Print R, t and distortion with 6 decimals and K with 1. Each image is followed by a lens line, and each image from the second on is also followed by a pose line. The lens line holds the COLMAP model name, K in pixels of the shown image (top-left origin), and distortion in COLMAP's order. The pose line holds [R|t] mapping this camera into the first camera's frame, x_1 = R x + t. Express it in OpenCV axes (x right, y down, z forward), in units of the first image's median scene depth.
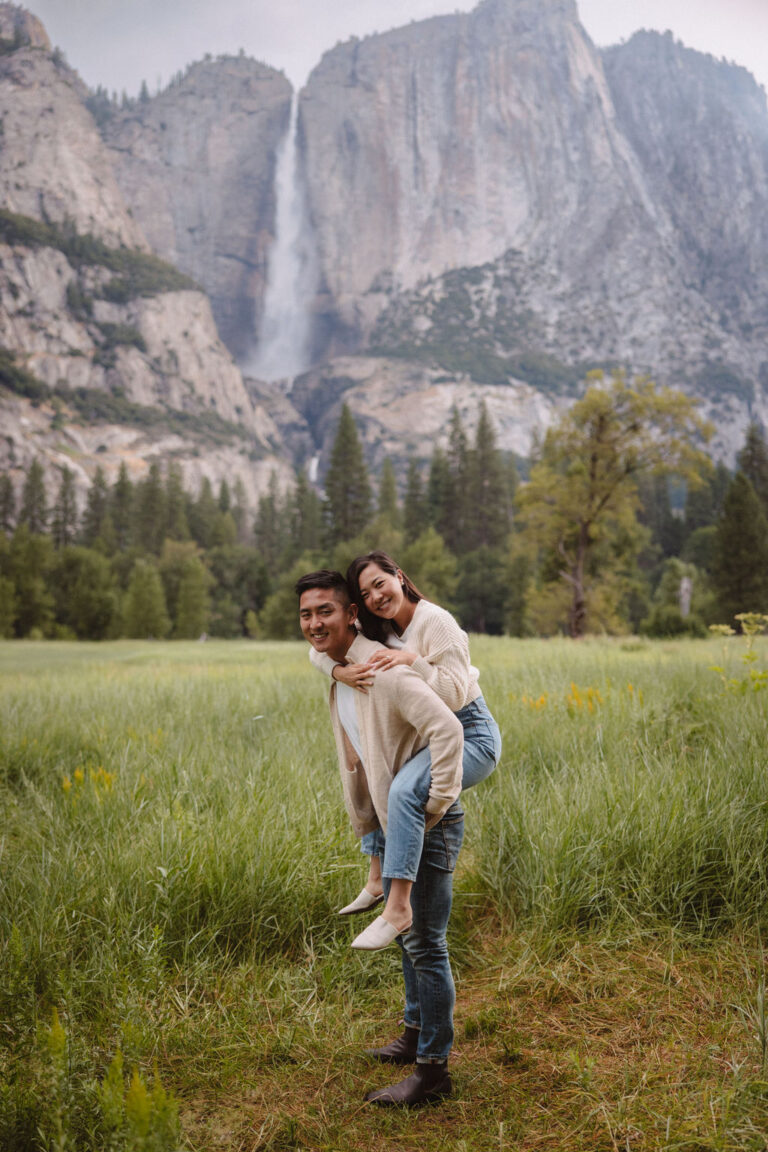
lens RADIAL K [[1600.0, 0, 384.0], [0, 1600.0, 576.0], [0, 0, 1]] dist [0.018404, -0.029973]
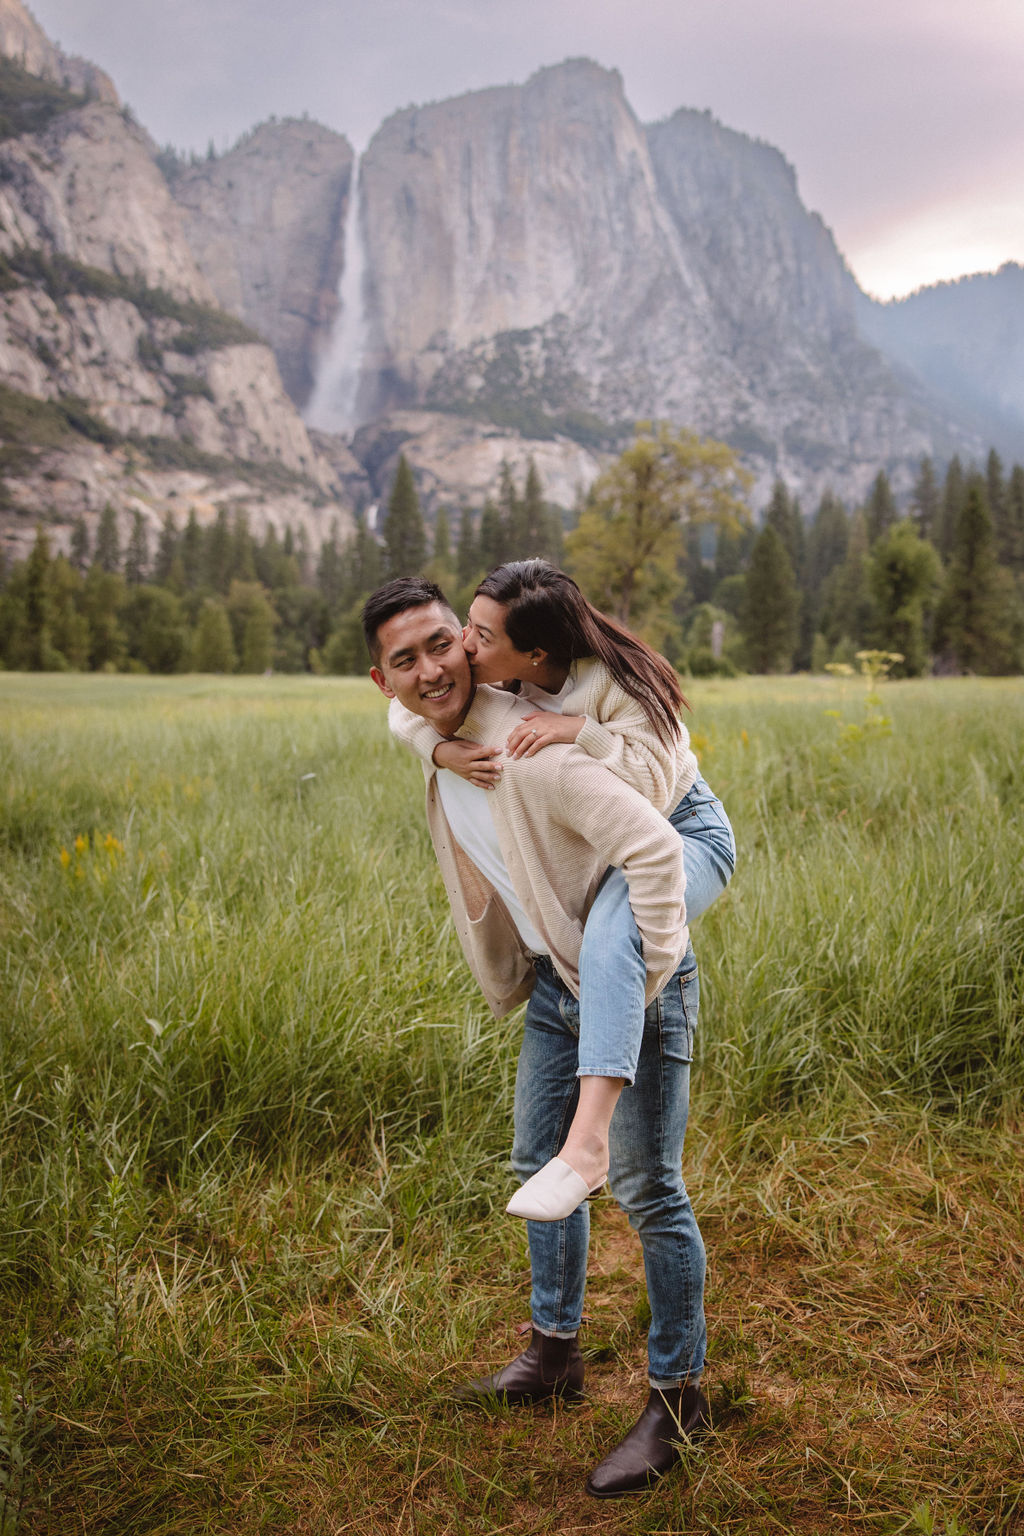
lens RADIAL K [[1362.3, 0, 513.2], [0, 1362.3, 731.1], [0, 0, 1]] dist [0.002728, 0.008921]
pose [[0.998118, 0.007671, 0.060843, -0.004333], [-0.012497, 0.996770, 0.079336, 0.002801], [-0.060038, -0.079947, 0.994989, 0.072456]]
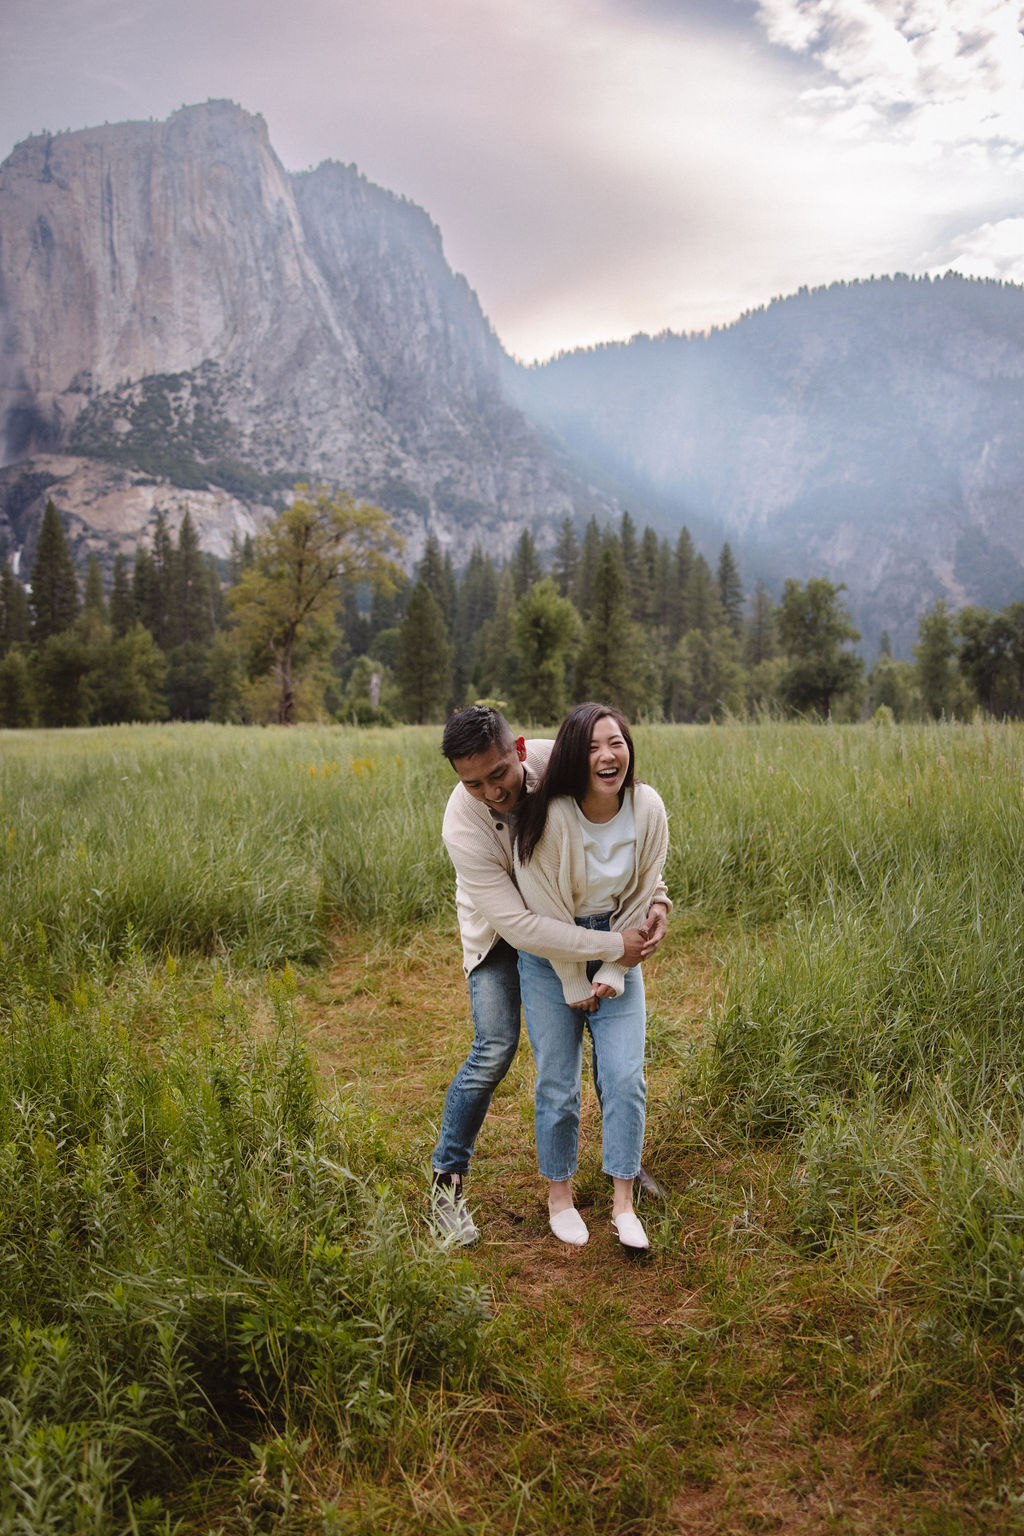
lens RADIAL K [[1488.1, 0, 549.0], [0, 1488.1, 832.5], [0, 0, 1]] dist [0.015963, -0.010235]
pose [[0.947472, -0.019231, 0.319260, -0.028446], [-0.014827, 0.994477, 0.103904, 0.001399], [-0.319495, -0.103180, 0.941954, -0.037164]]
